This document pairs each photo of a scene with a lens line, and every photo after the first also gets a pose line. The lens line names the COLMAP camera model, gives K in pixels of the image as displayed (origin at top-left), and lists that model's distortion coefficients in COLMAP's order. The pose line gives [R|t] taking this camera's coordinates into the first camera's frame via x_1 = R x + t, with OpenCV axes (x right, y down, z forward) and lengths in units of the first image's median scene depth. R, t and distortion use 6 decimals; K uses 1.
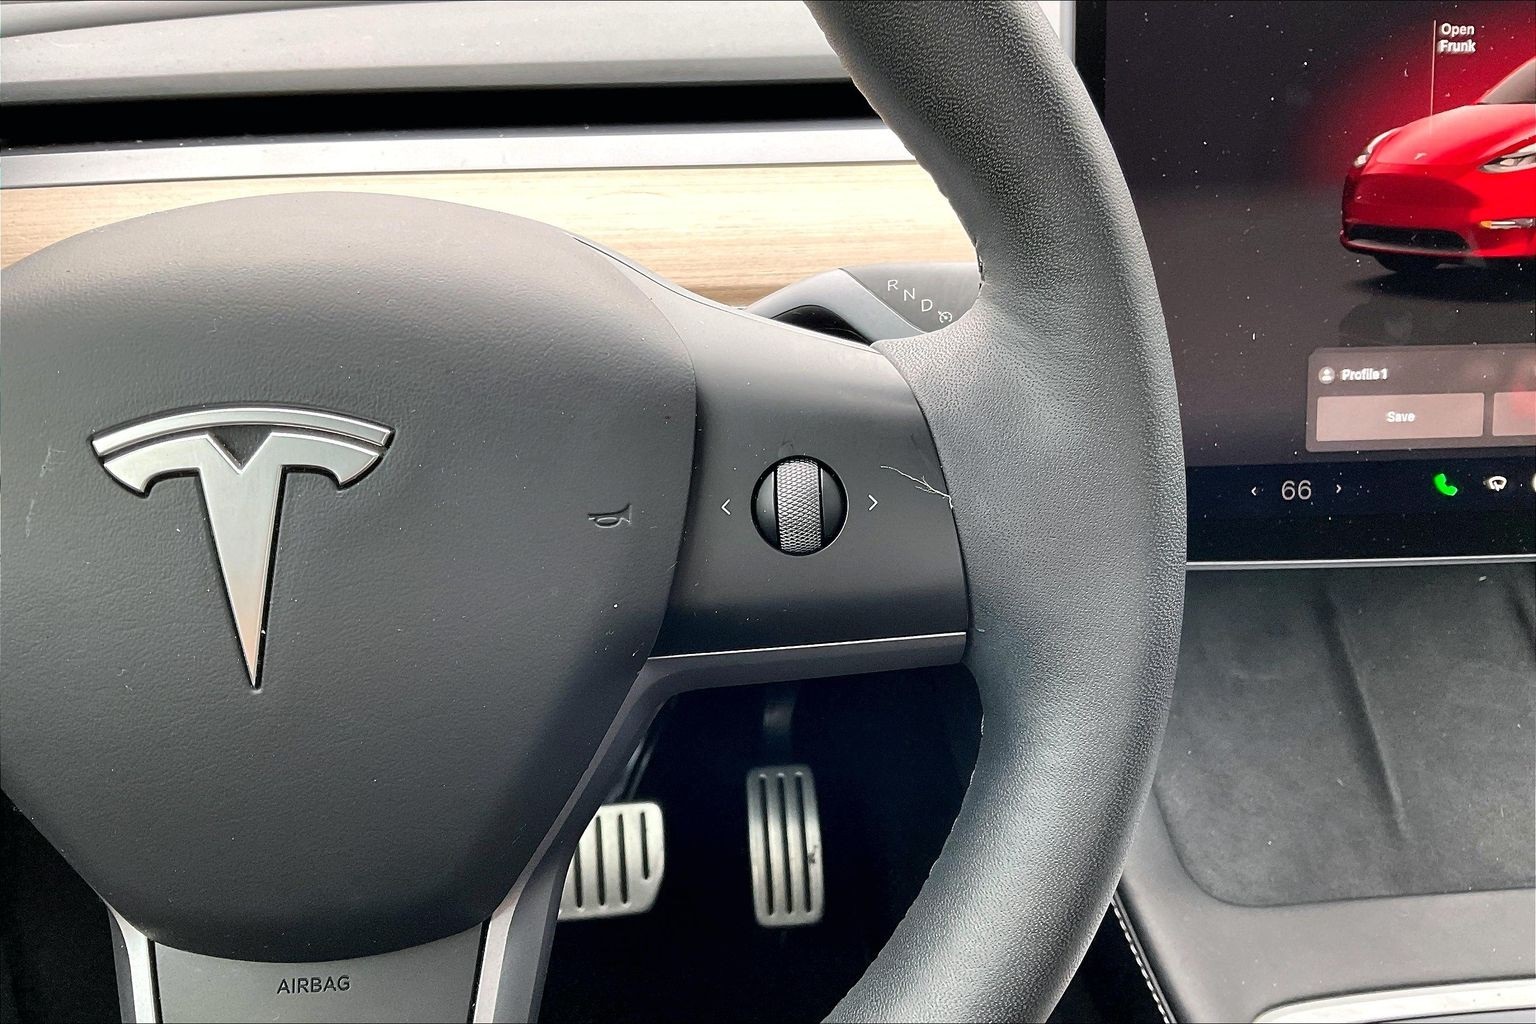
lens RADIAL K [[1277.2, 0, 767.9], [0, 1277.2, 504.4], [0, 0, 1]] dist [0.085339, -0.172968]
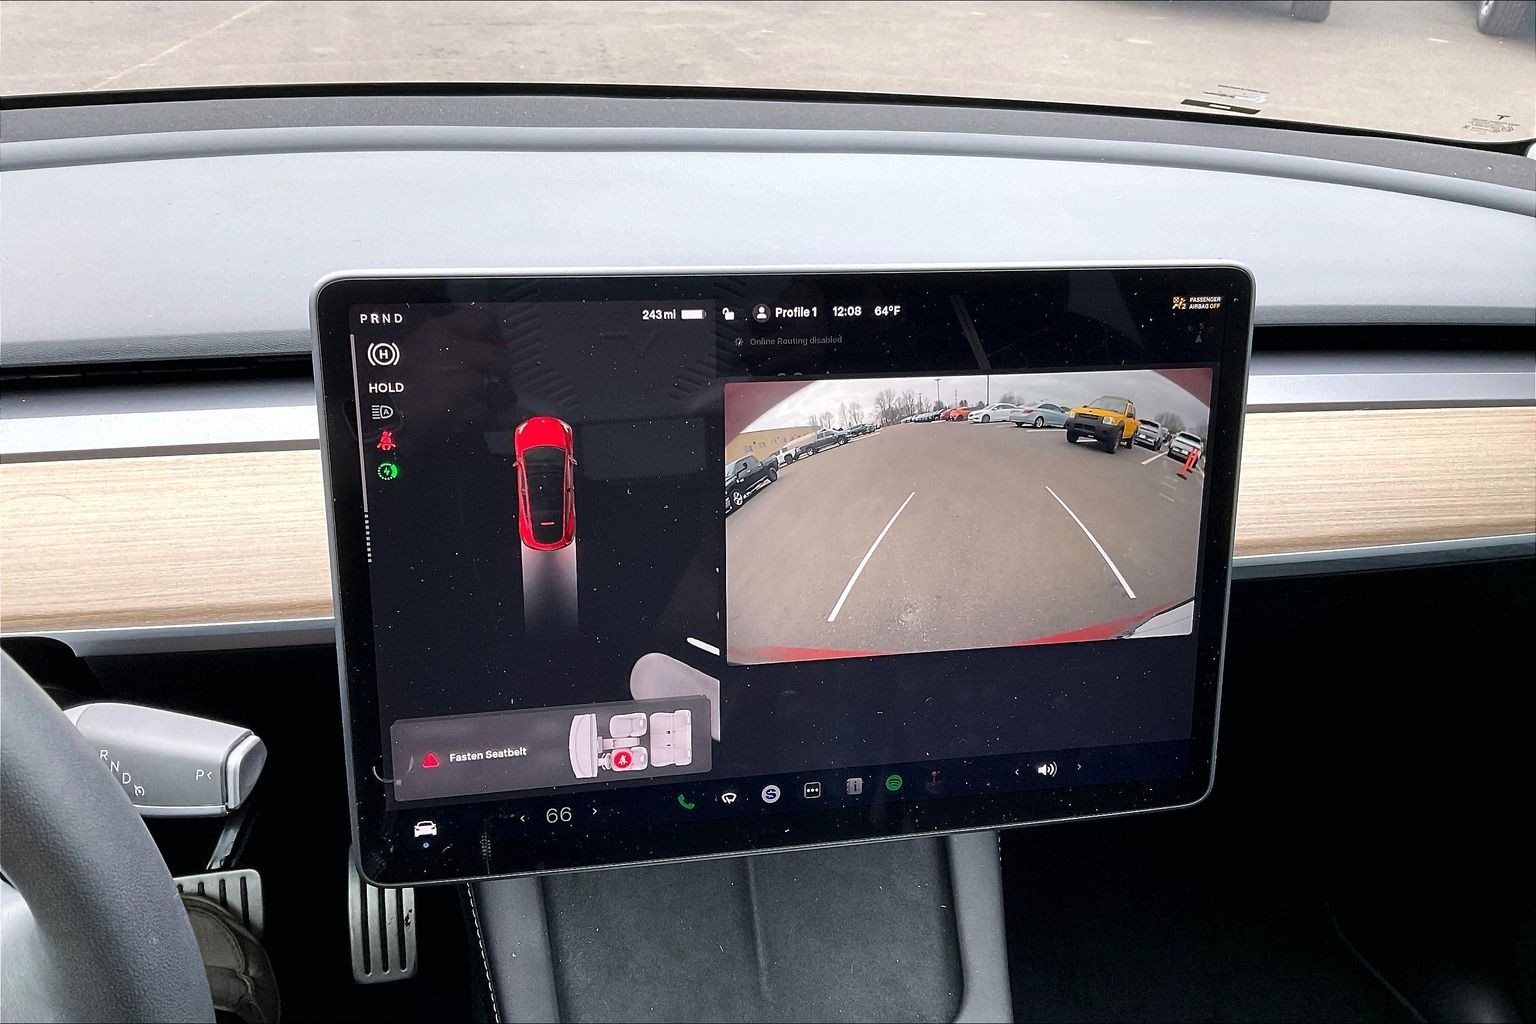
lens RADIAL K [[1277.2, 0, 771.1], [0, 1277.2, 496.4], [0, 0, 1]] dist [0.085339, -0.172968]
pose [[0.991700, -0.007426, 0.128361, 0.456325], [-0.005139, 0.995244, 0.097276, -0.431953], [-0.128473, -0.097128, 0.986945, -0.199216]]
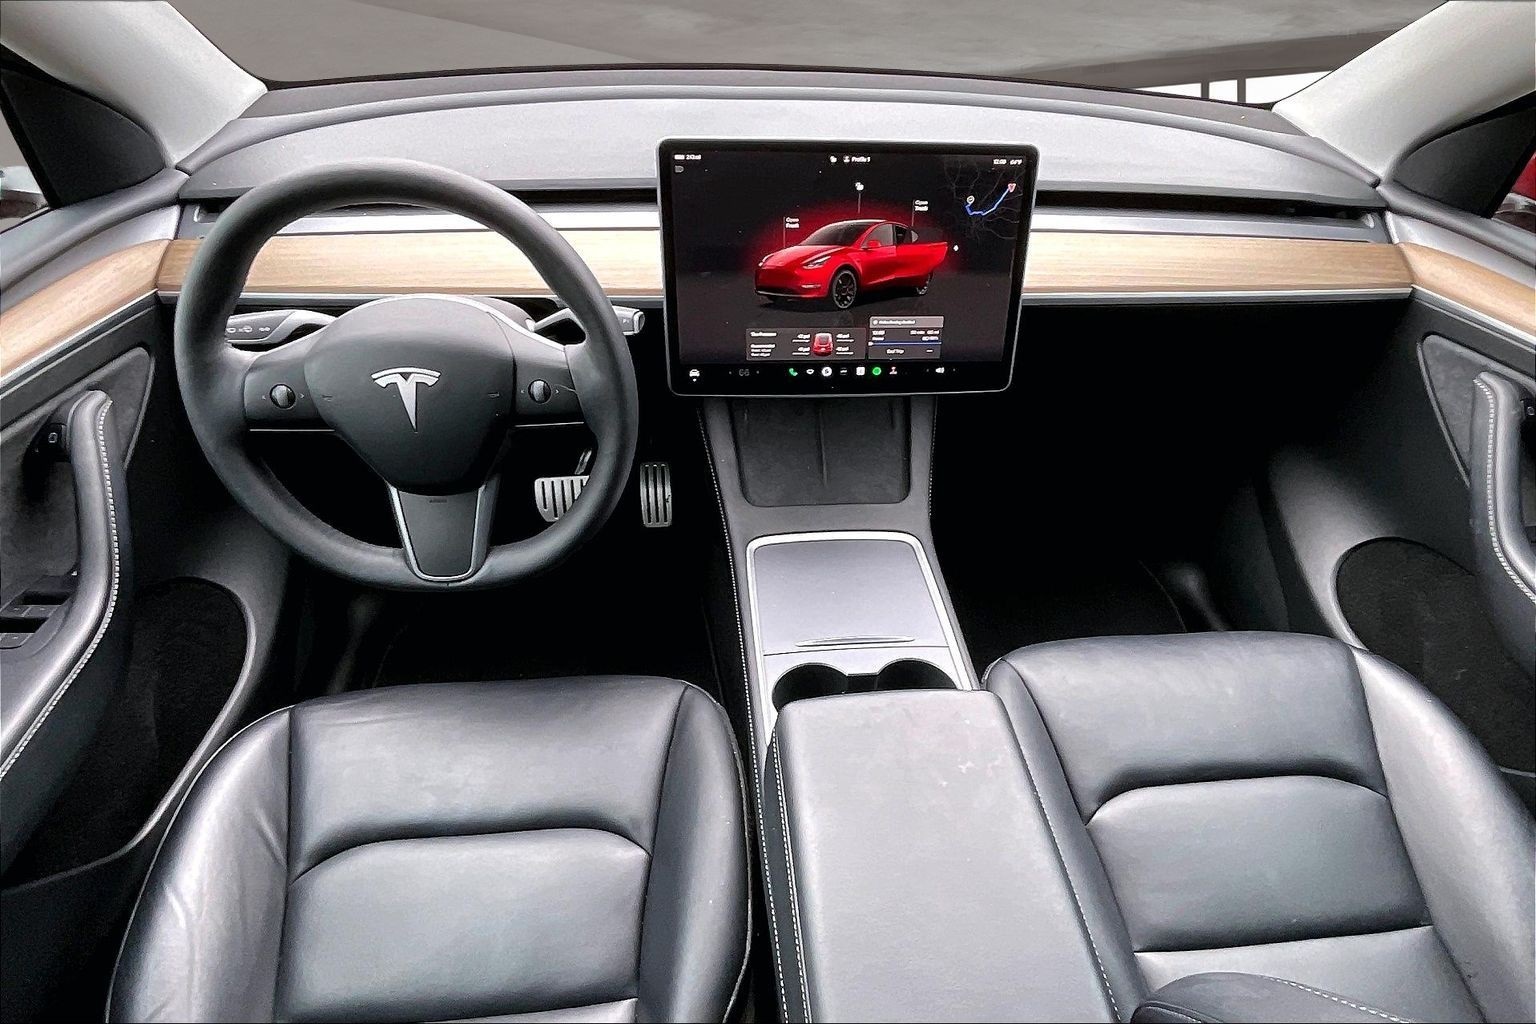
lens RADIAL K [[831.2, 0, 791.9], [0, 831.2, 583.0], [0, 0, 1]] dist [-0.012447, 0.007913]
pose [[0.999006, 0.017749, 0.040892, 0.454186], [-0.030209, 0.944115, 0.328229, -0.196084], [-0.032781, -0.329138, 0.943713, -1.098222]]
